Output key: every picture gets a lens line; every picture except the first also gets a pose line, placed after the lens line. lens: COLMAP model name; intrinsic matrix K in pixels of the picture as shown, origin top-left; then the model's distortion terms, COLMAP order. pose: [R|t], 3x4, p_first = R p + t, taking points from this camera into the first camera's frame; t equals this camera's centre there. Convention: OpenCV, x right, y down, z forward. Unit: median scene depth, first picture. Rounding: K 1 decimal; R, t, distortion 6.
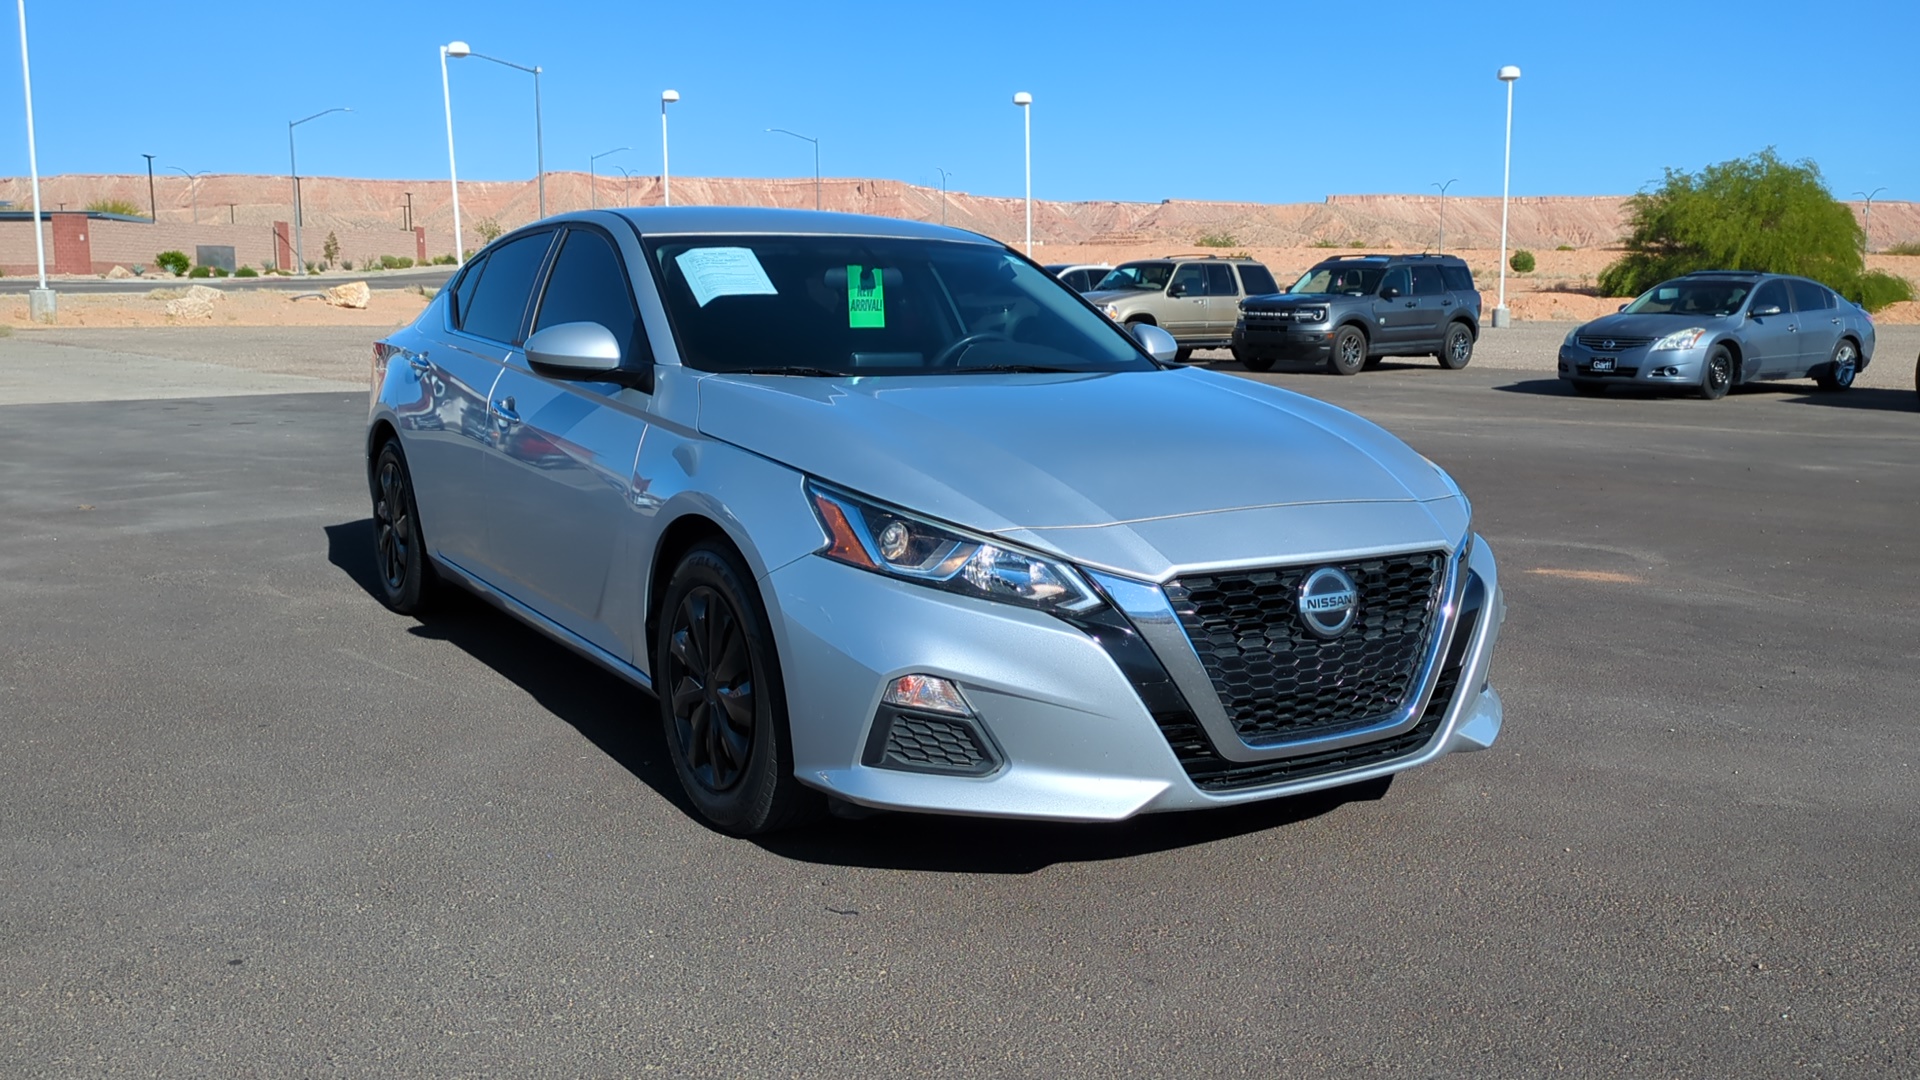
lens RADIAL K [[1641.8, 0, 976.6], [0, 1641.8, 531.4], [0, 0, 1]] dist [0.090192, -0.121911]
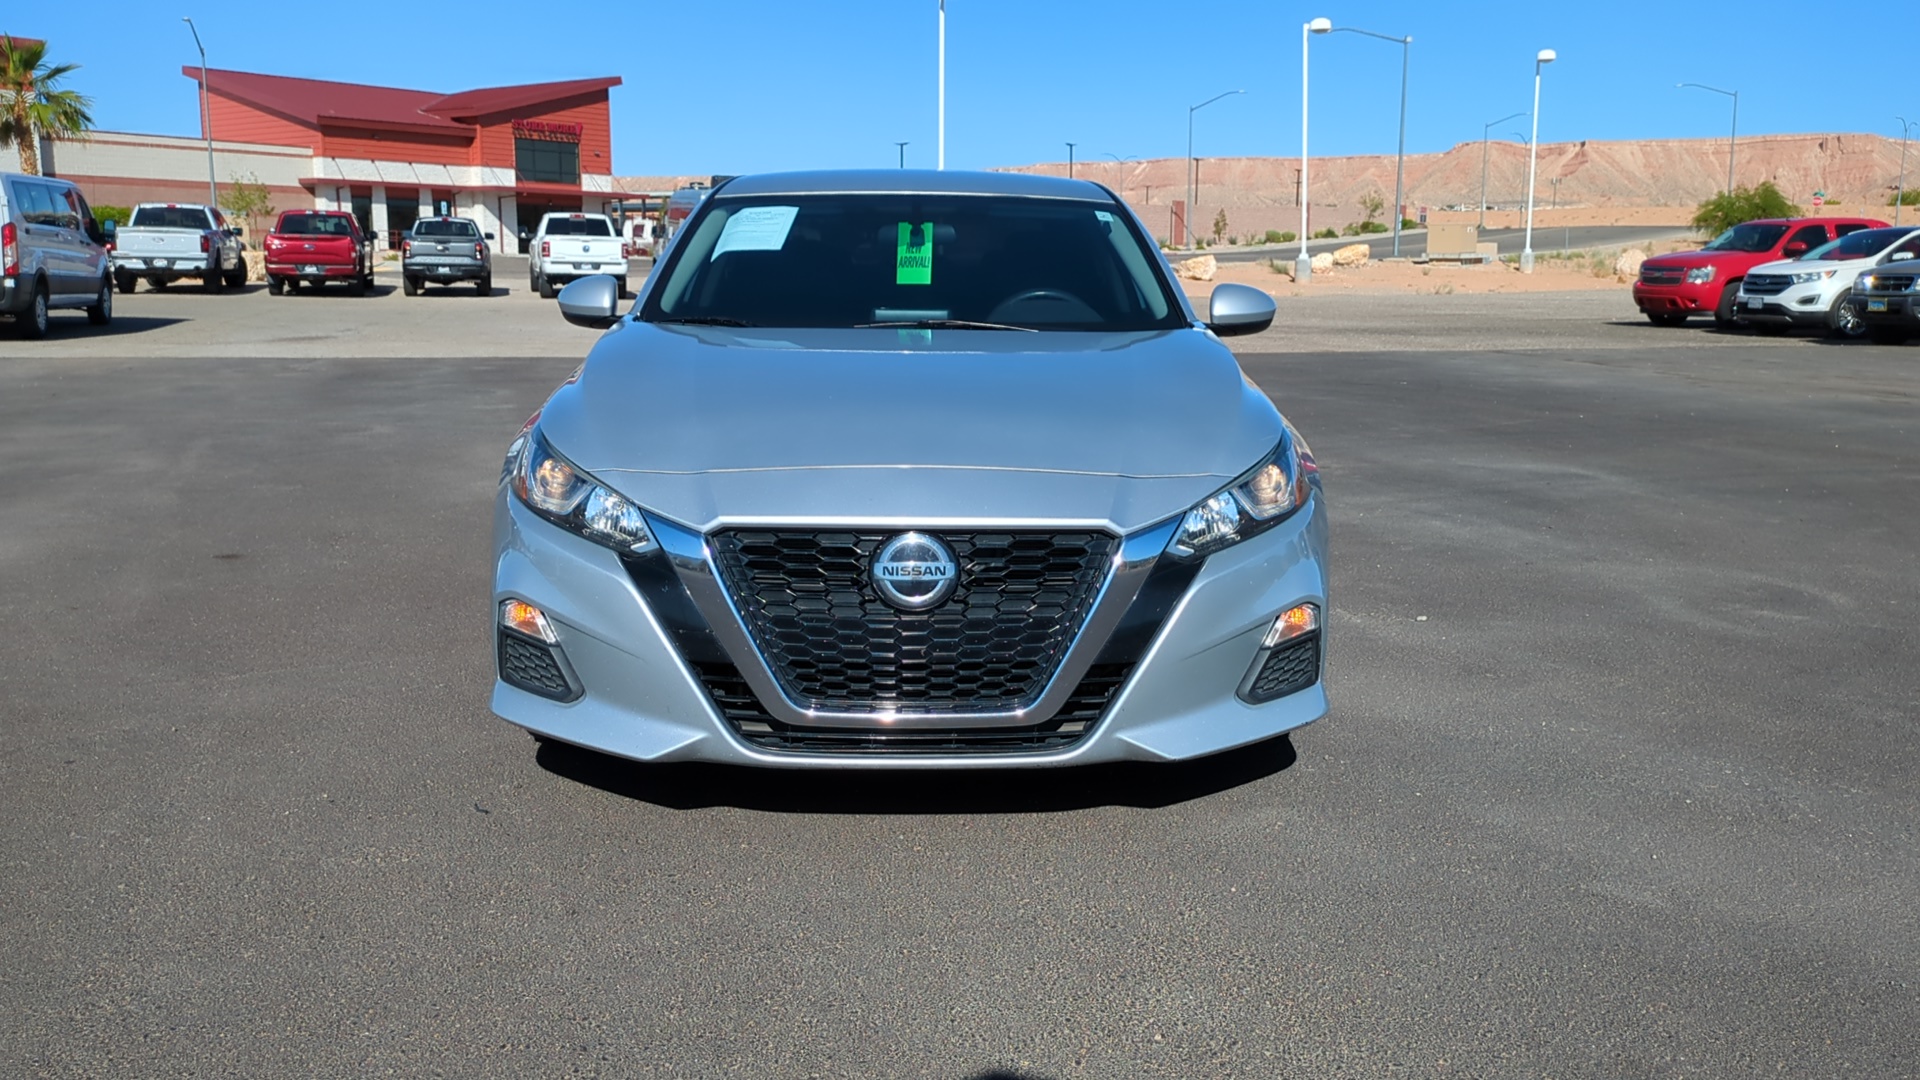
lens RADIAL K [[1641.8, 0, 976.6], [0, 1641.8, 531.4], [0, 0, 1]] dist [0.090192, -0.121911]
pose [[0.864095, 0.080246, -0.496890, 0.683997], [-0.072164, 0.996762, 0.035479, -0.015089], [0.498128, 0.005200, 0.867088, 0.198684]]
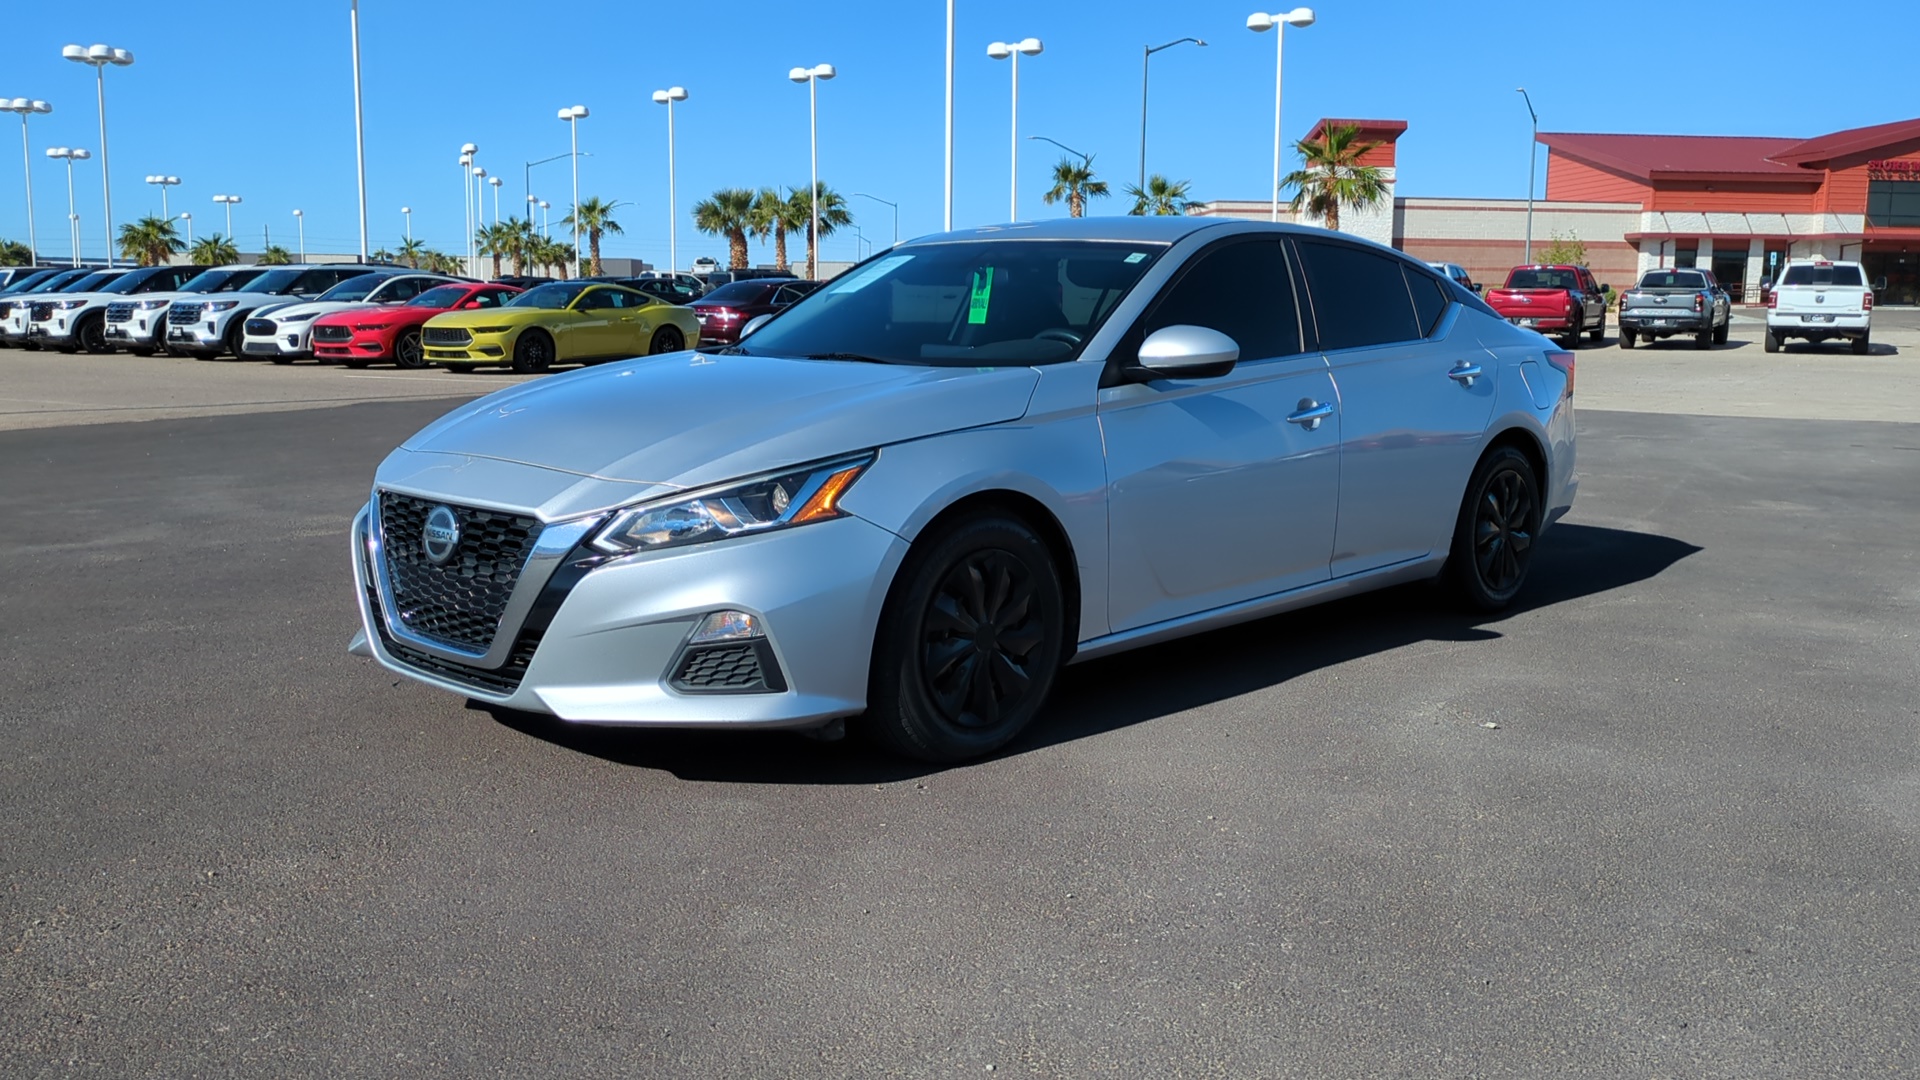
lens RADIAL K [[1641.8, 0, 976.6], [0, 1641.8, 531.4], [0, 0, 1]] dist [0.090192, -0.121911]
pose [[0.258832, 0.127679, -0.957447, 1.430641], [-0.144960, 0.985134, 0.092183, -0.124432], [0.954983, 0.114932, 0.273493, 1.009410]]
